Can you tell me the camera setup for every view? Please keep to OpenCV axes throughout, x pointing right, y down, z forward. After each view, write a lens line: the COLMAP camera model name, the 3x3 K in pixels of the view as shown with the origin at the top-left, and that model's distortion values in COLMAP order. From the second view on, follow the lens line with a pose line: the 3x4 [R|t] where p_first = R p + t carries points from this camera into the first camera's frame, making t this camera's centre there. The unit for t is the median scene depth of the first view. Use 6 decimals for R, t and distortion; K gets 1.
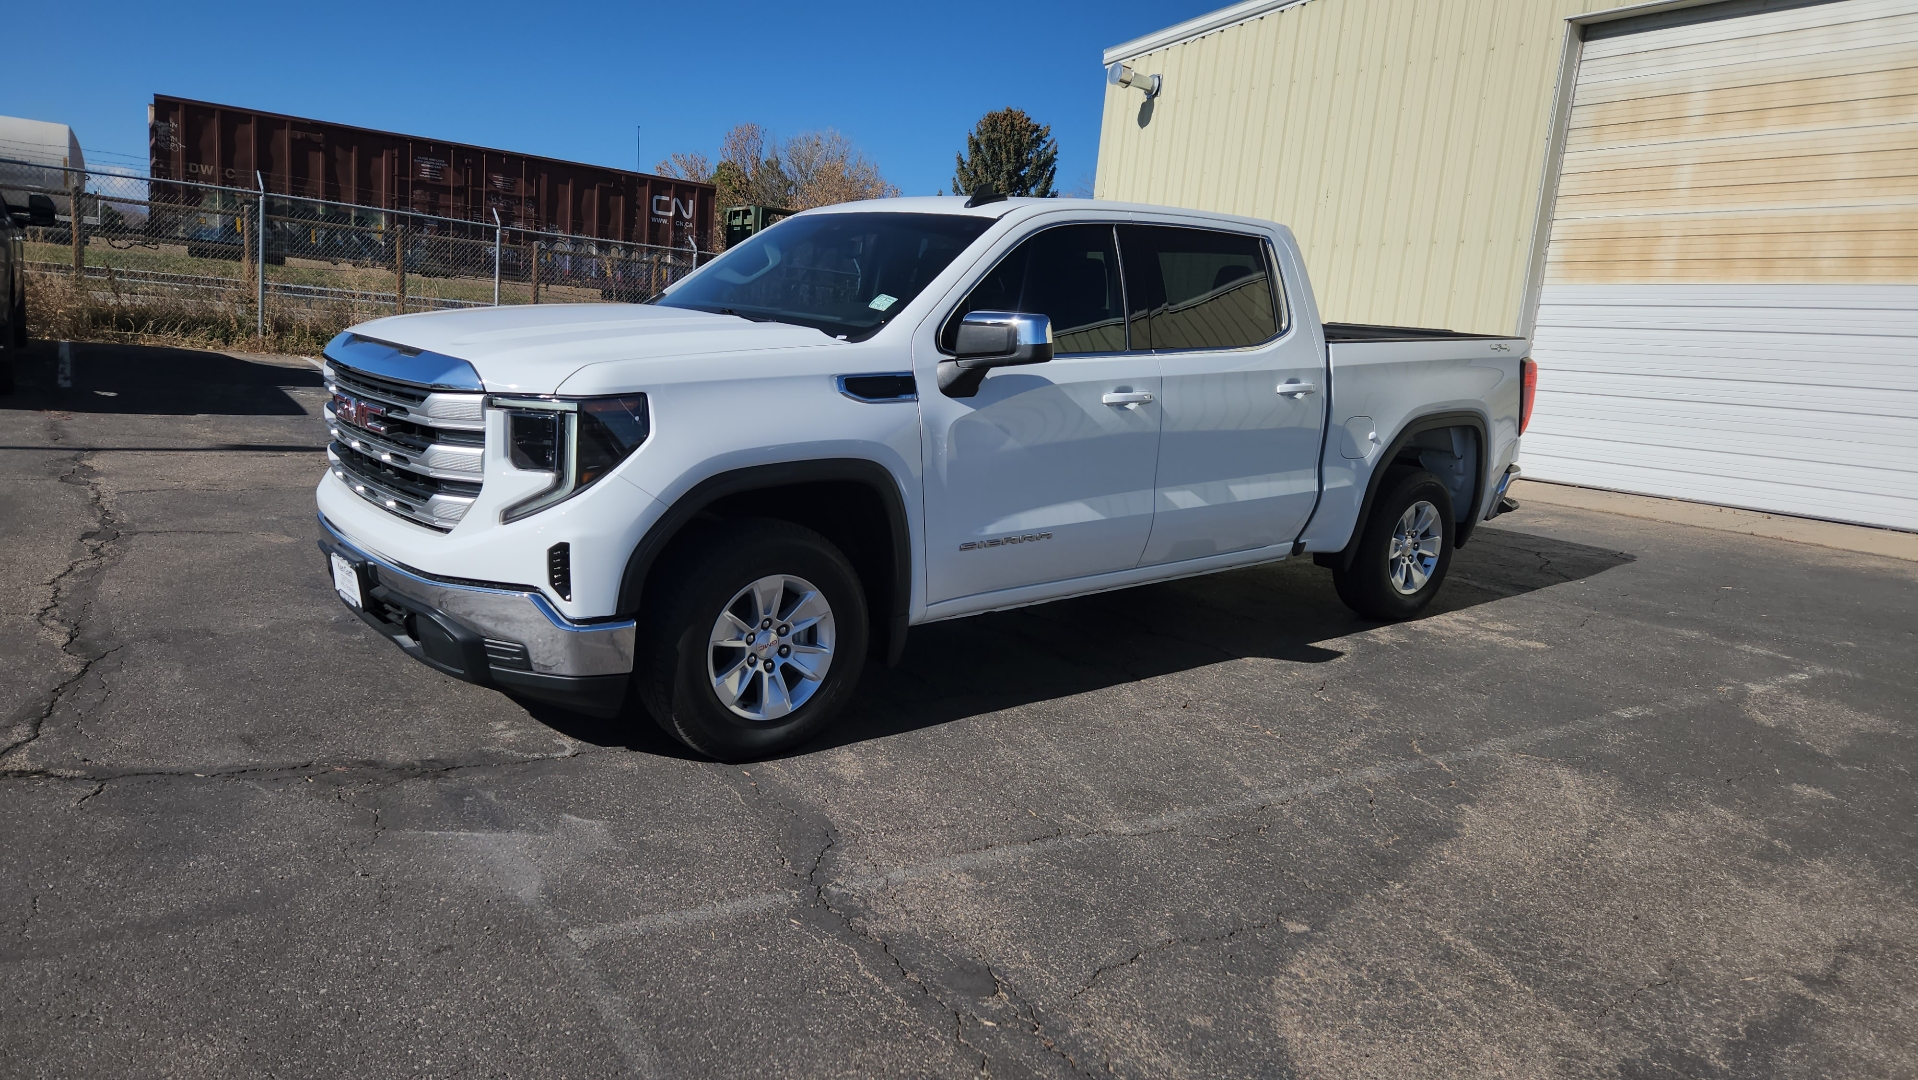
lens RADIAL K [[1280.7, 0, 924.0], [0, 1280.7, 542.8], [0, 0, 1]] dist [0.069573, -0.055270]
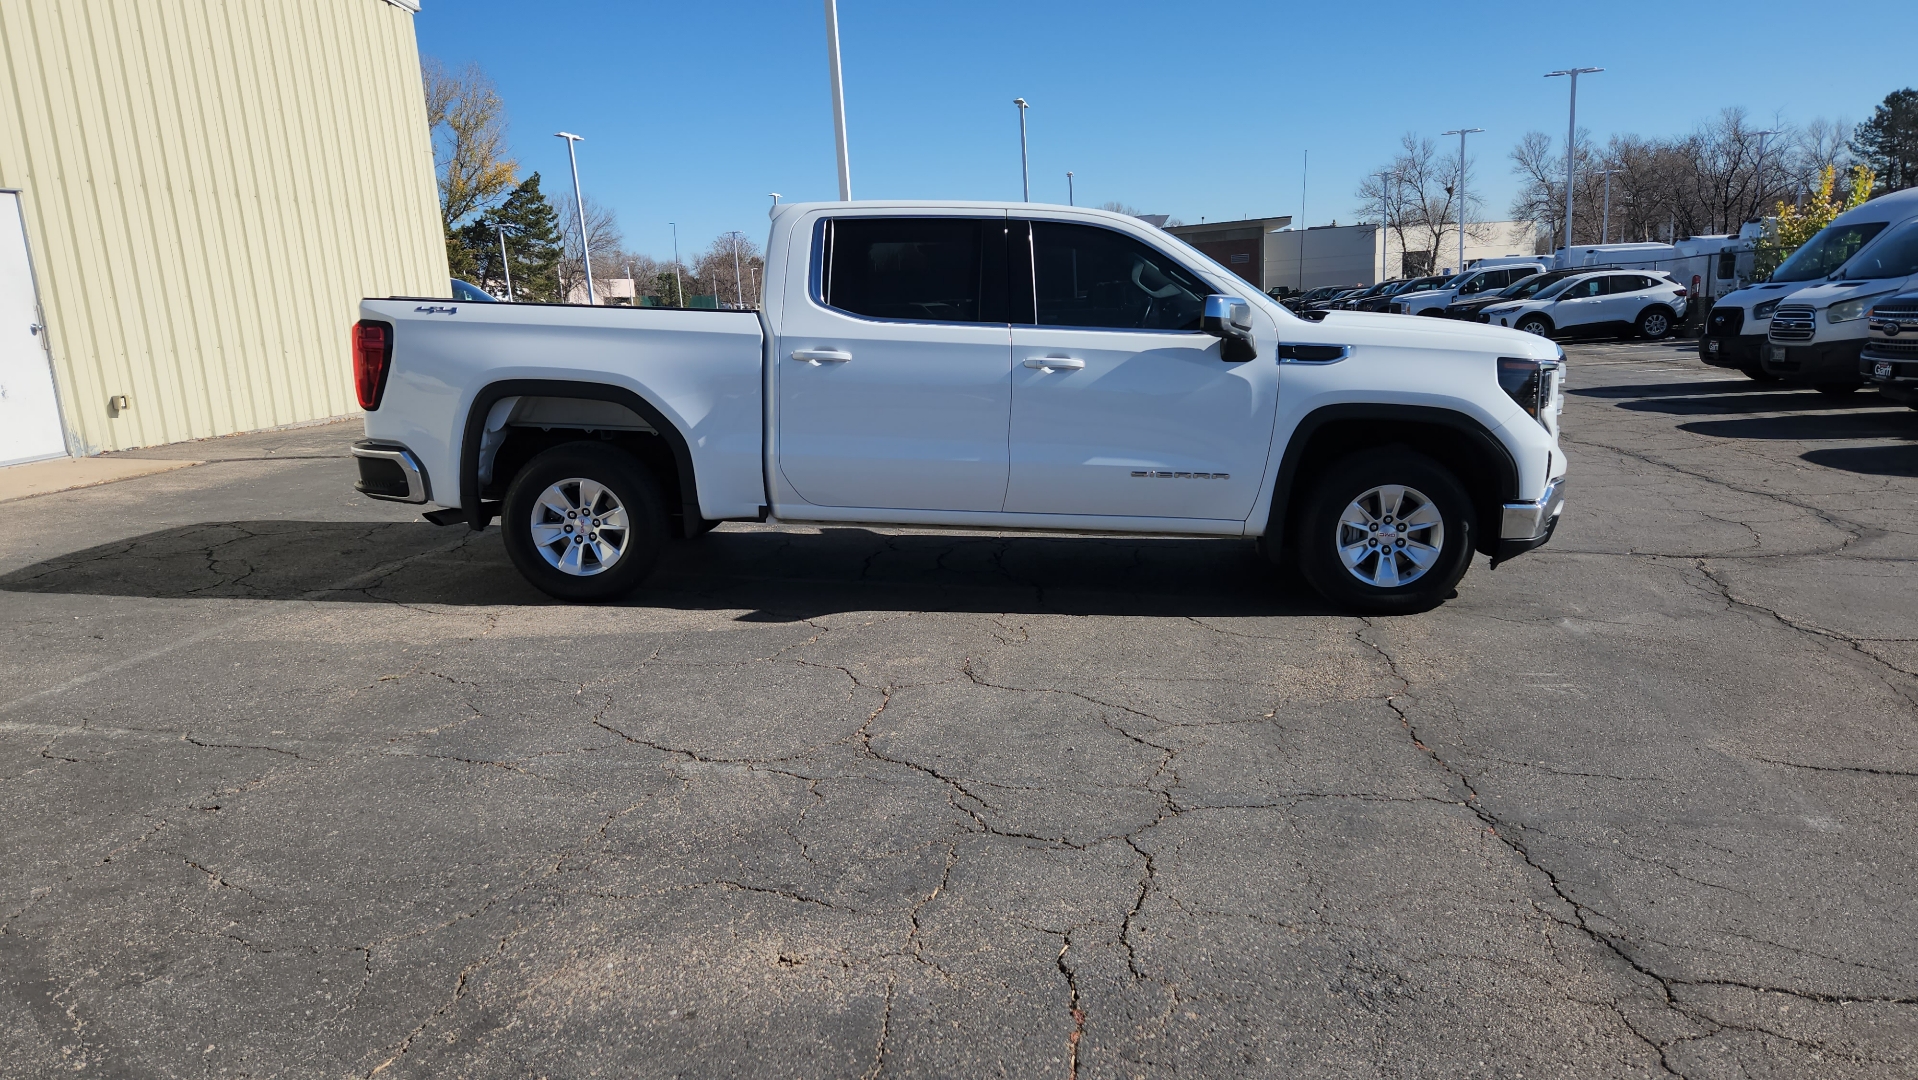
lens RADIAL K [[1274.4, 0, 917.8], [0, 1274.4, 544.5], [0, 0, 1]] dist [0.076871, -0.058462]
pose [[-0.730767, -0.183021, 0.657634, -0.865747], [0.088859, 0.929686, 0.357474, -0.495398], [-0.676818, 0.319667, -0.663121, 2.351303]]
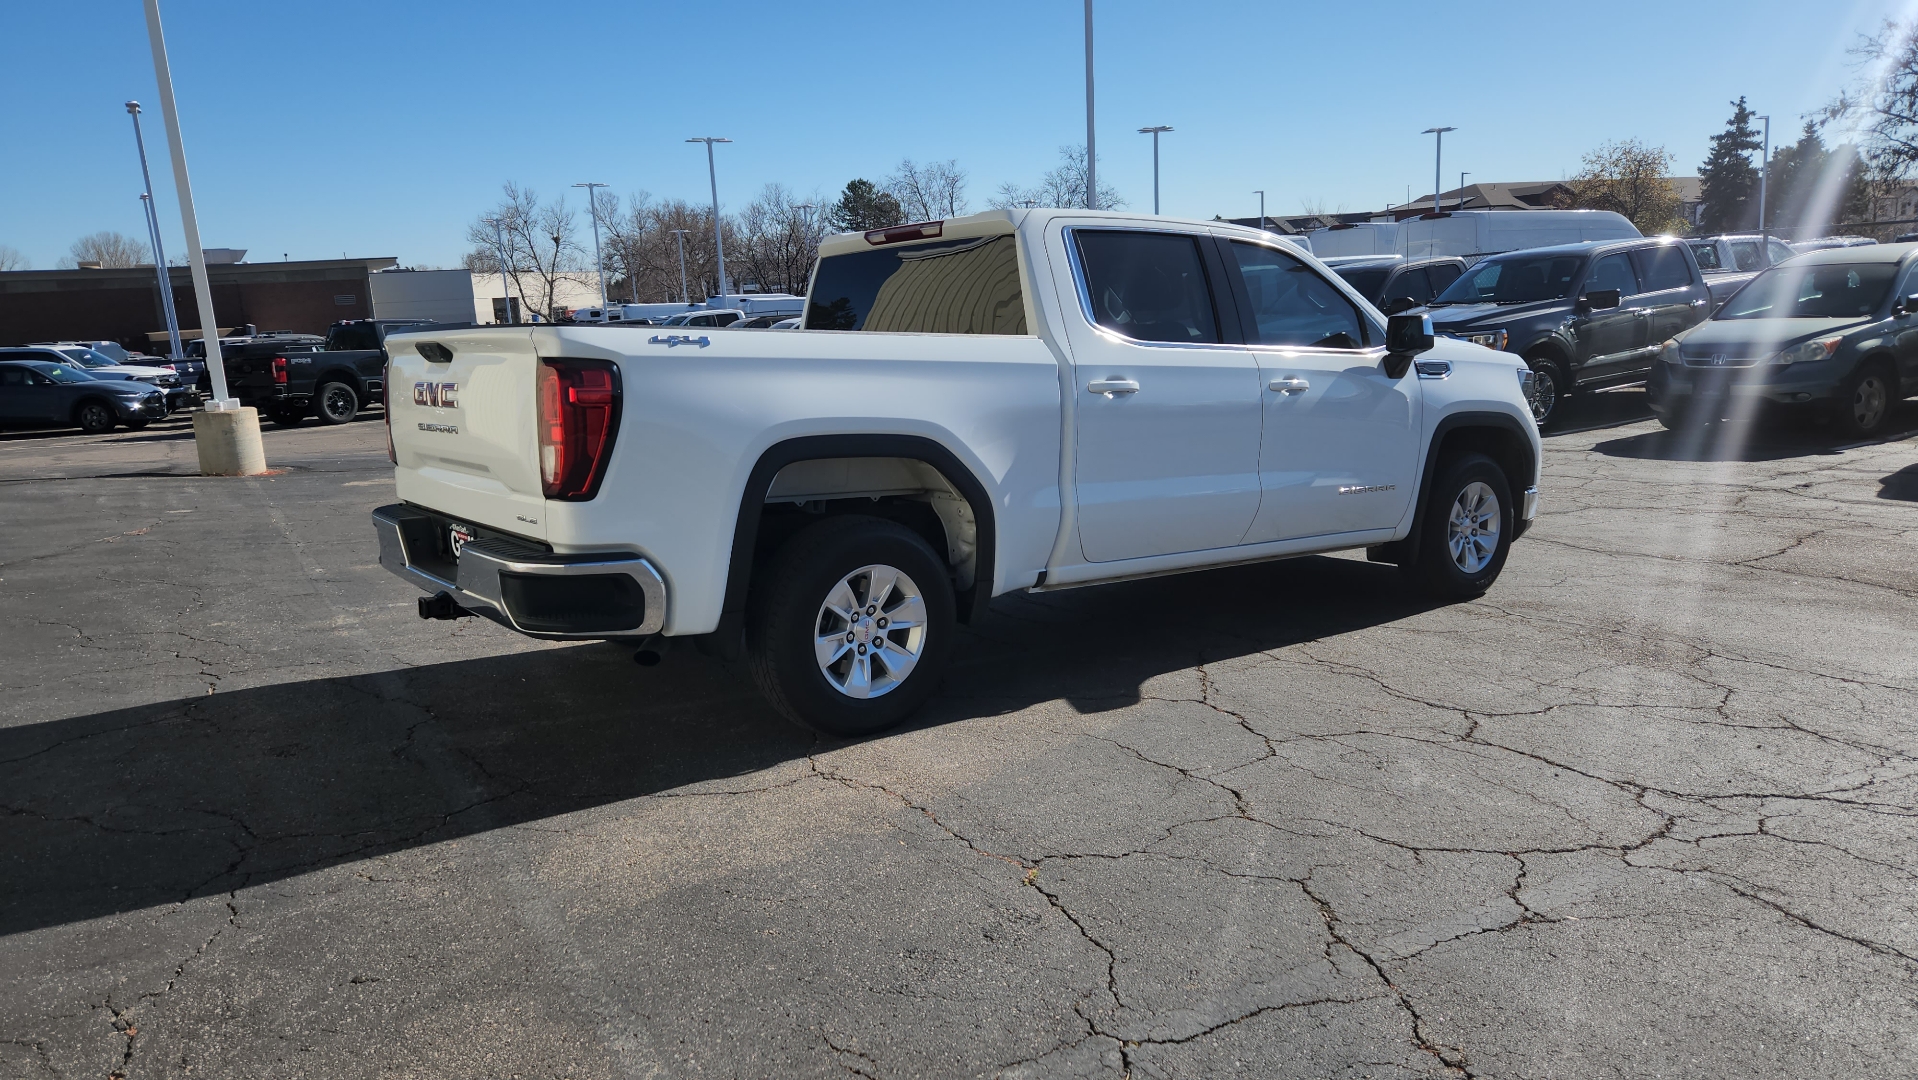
lens RADIAL K [[1274.4, 0, 917.8], [0, 1274.4, 544.5], [0, 0, 1]] dist [0.076871, -0.058462]
pose [[-0.998037, -0.050510, 0.037021, 0.190679], [-0.034679, 0.938002, 0.344891, -0.467042], [-0.052146, 0.342931, -0.937912, 2.585955]]
